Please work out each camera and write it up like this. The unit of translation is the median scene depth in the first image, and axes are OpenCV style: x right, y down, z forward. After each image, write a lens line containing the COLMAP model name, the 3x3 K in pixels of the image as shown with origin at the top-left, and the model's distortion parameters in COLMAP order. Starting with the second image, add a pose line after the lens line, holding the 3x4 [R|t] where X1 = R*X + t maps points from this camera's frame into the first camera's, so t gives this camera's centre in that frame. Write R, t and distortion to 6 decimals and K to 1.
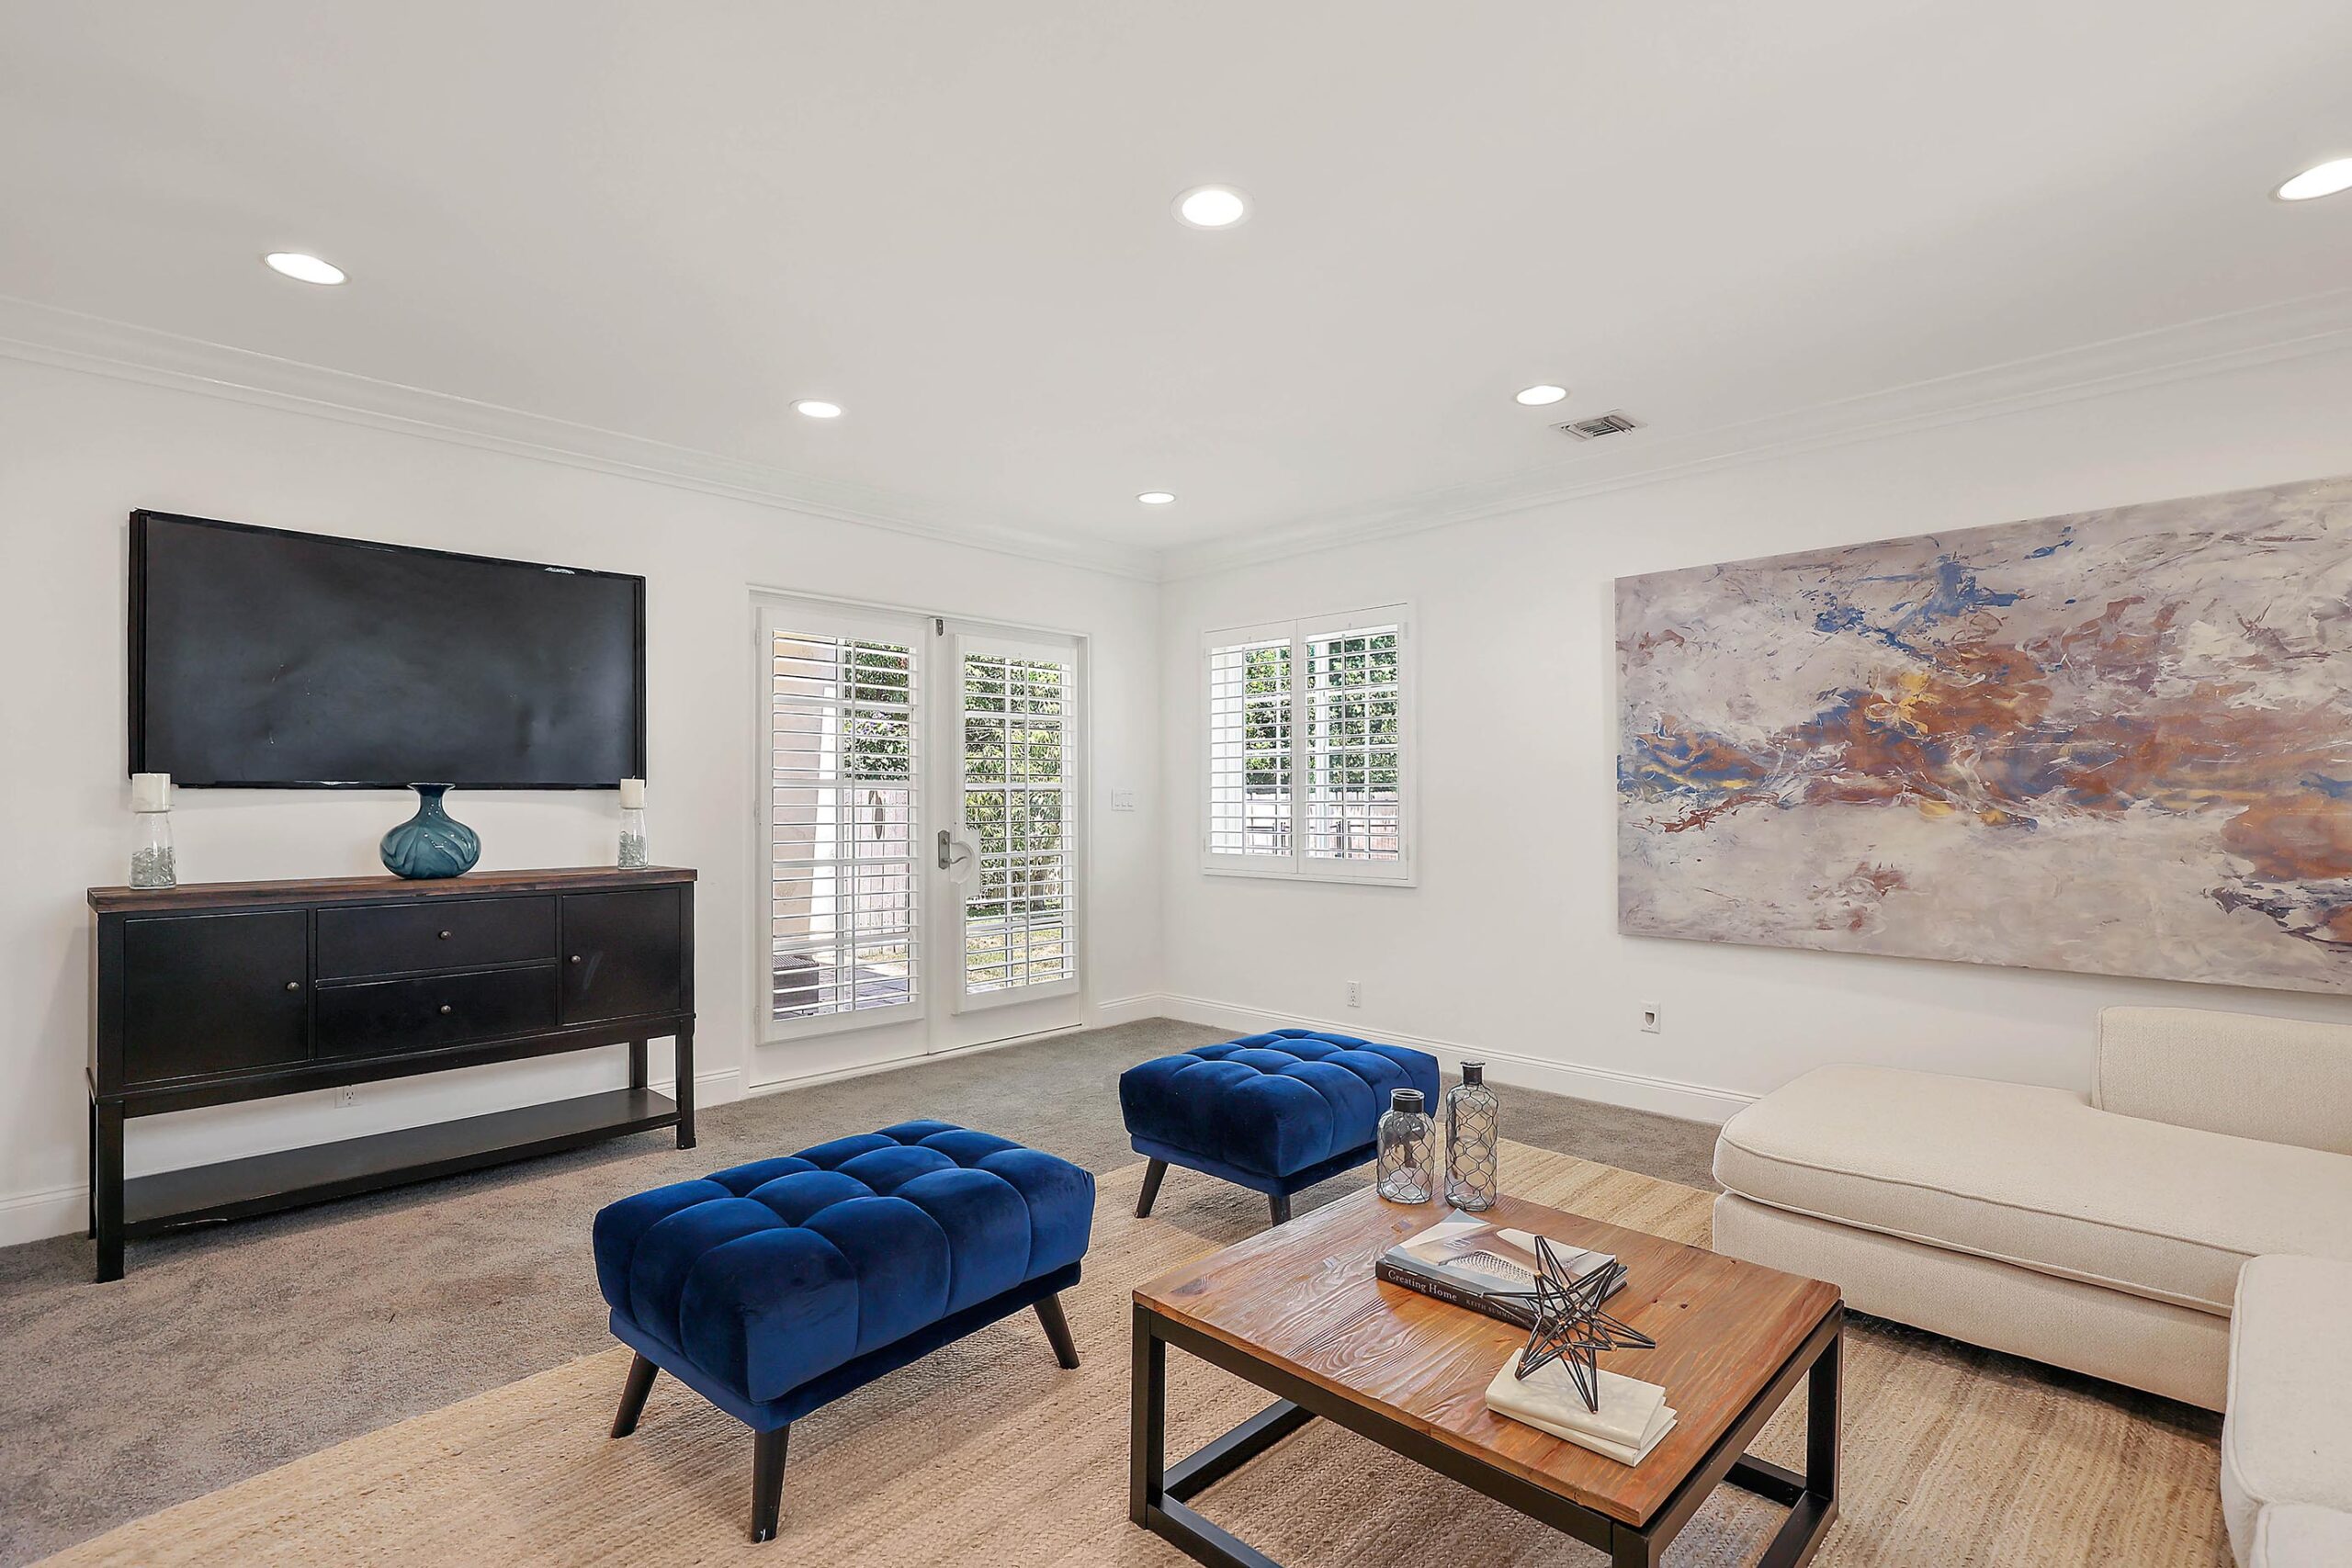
lens RADIAL K [[1114.7, 0, 1180.2], [0, 1114.7, 785.3], [0, 0, 1]] dist [-0.010754, 0.000651]
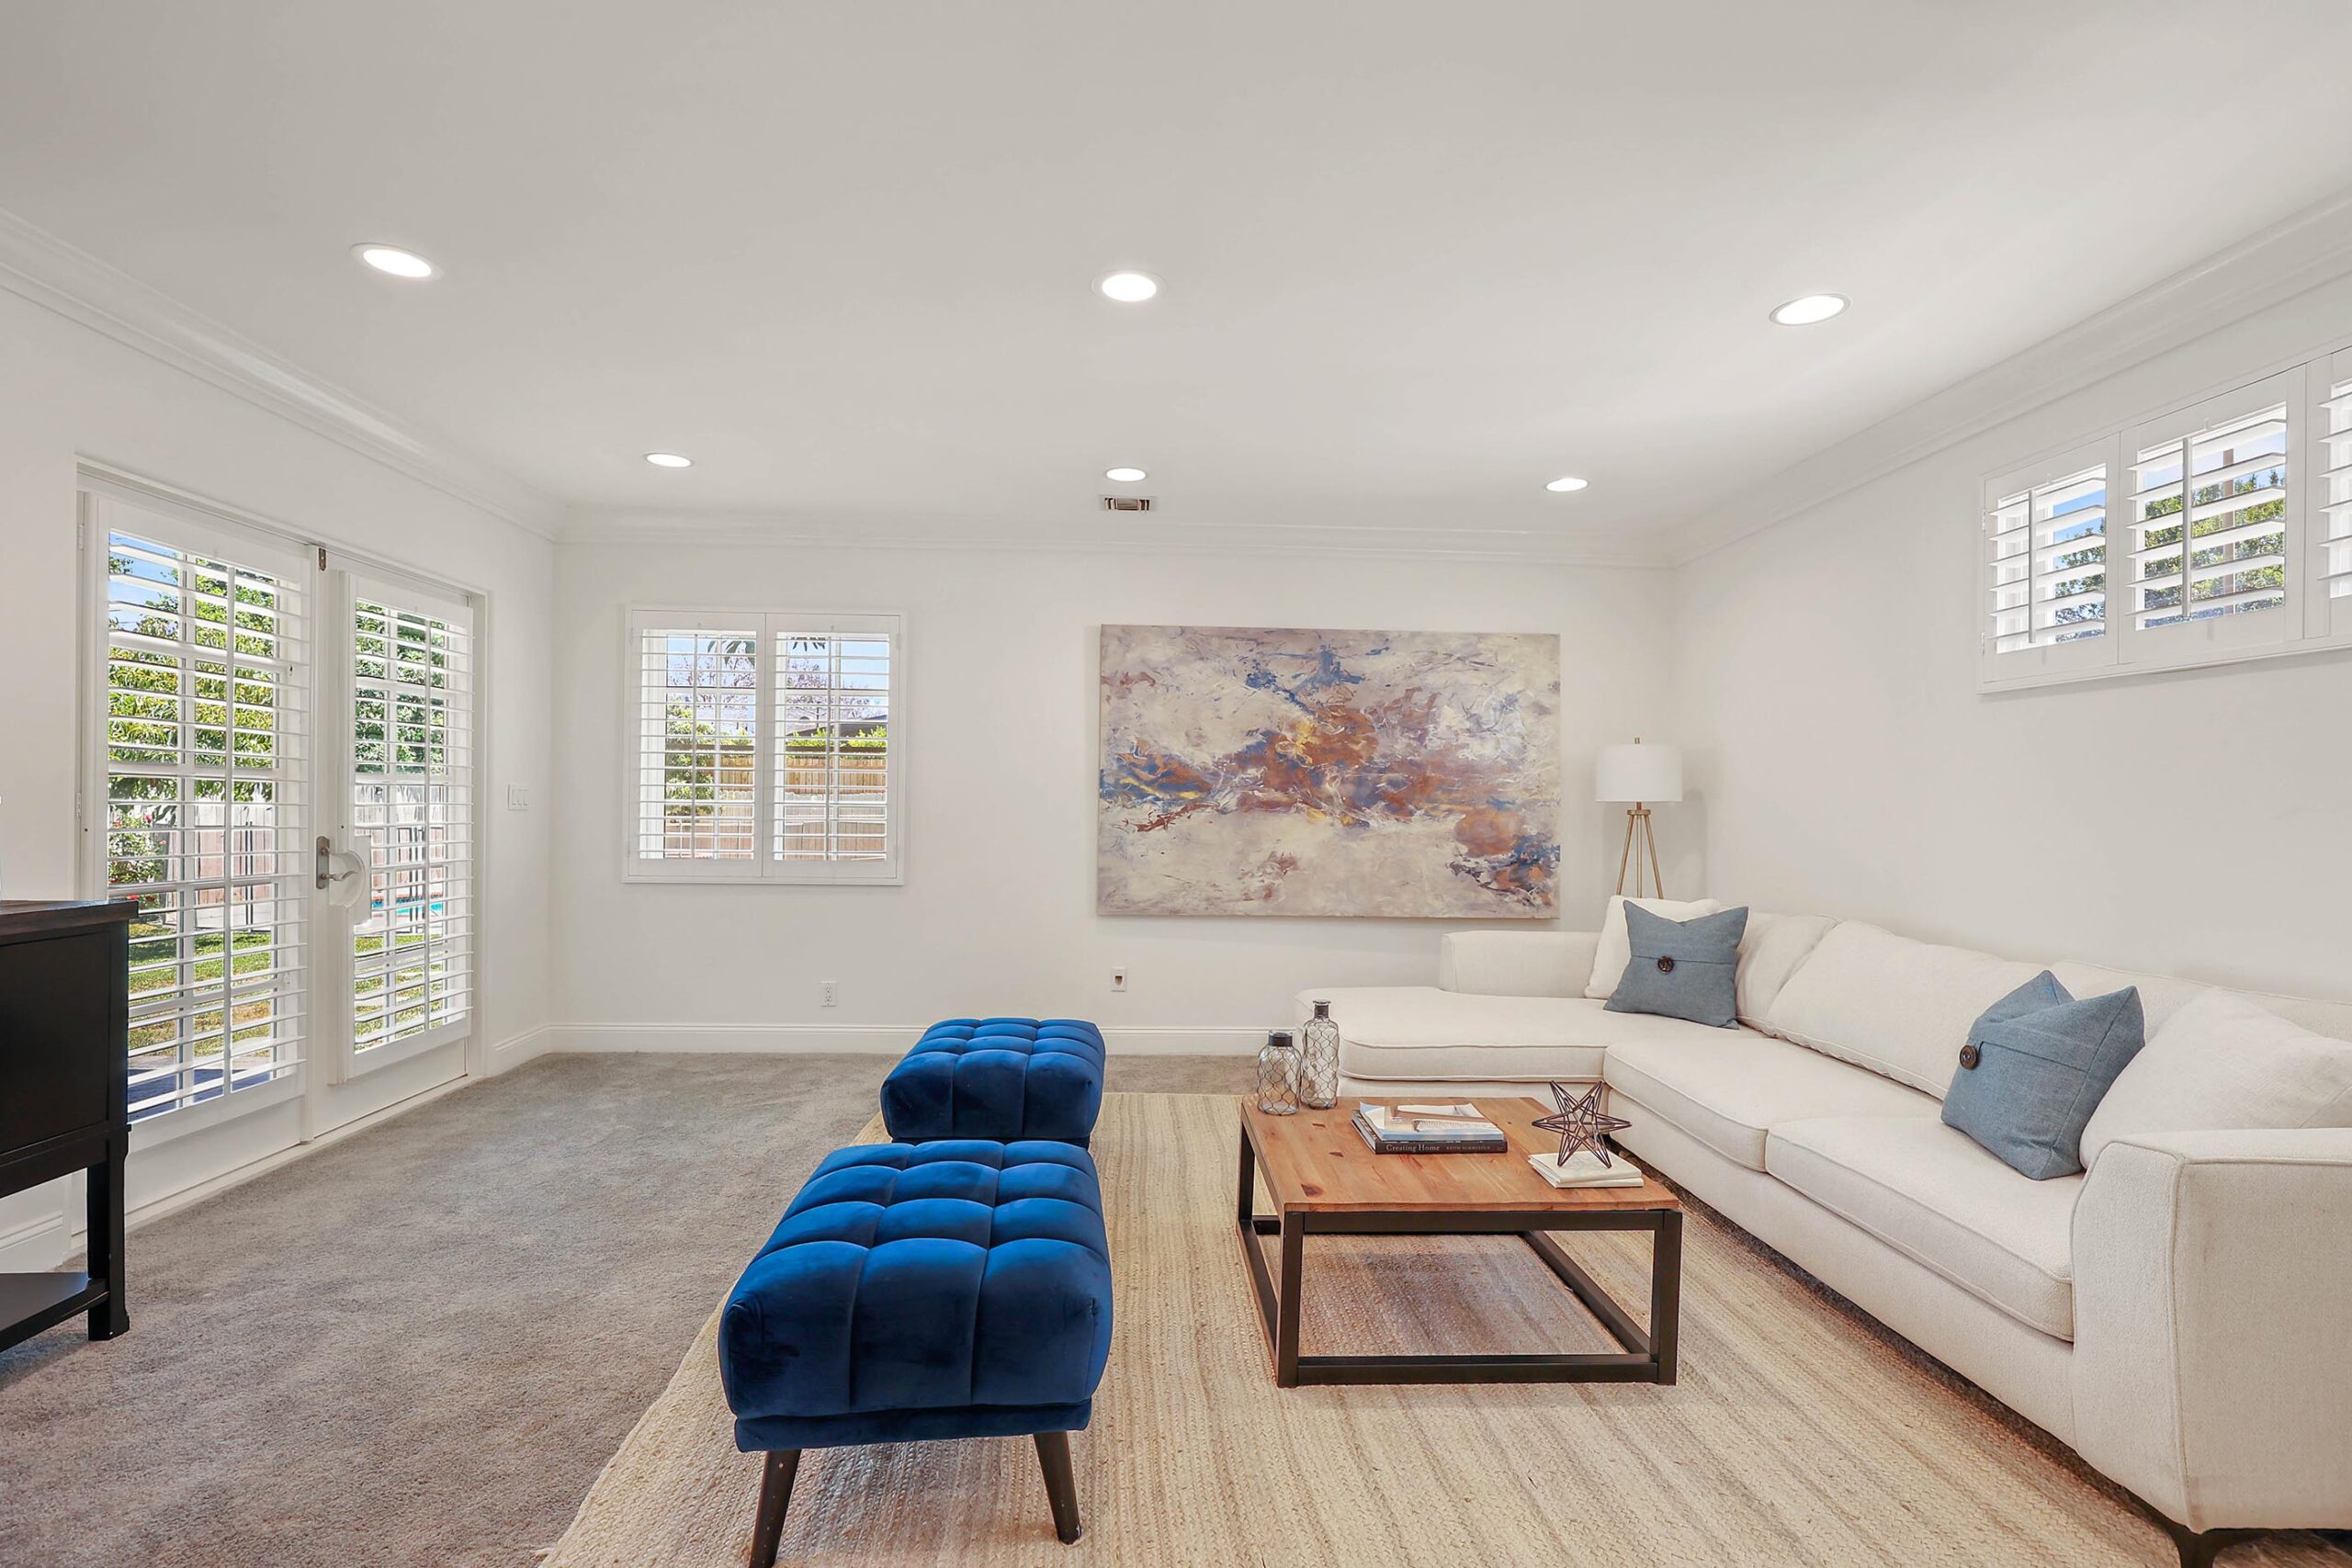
lens RADIAL K [[1114.7, 0, 1180.2], [0, 1114.7, 799.5], [0, 0, 1]] dist [-0.010754, 0.000651]
pose [[0.669382, 0.011832, 0.742824, -0.539155], [-0.024732, 0.999674, 0.006363, -0.004212], [-0.742507, -0.022631, 0.669456, 0.131849]]
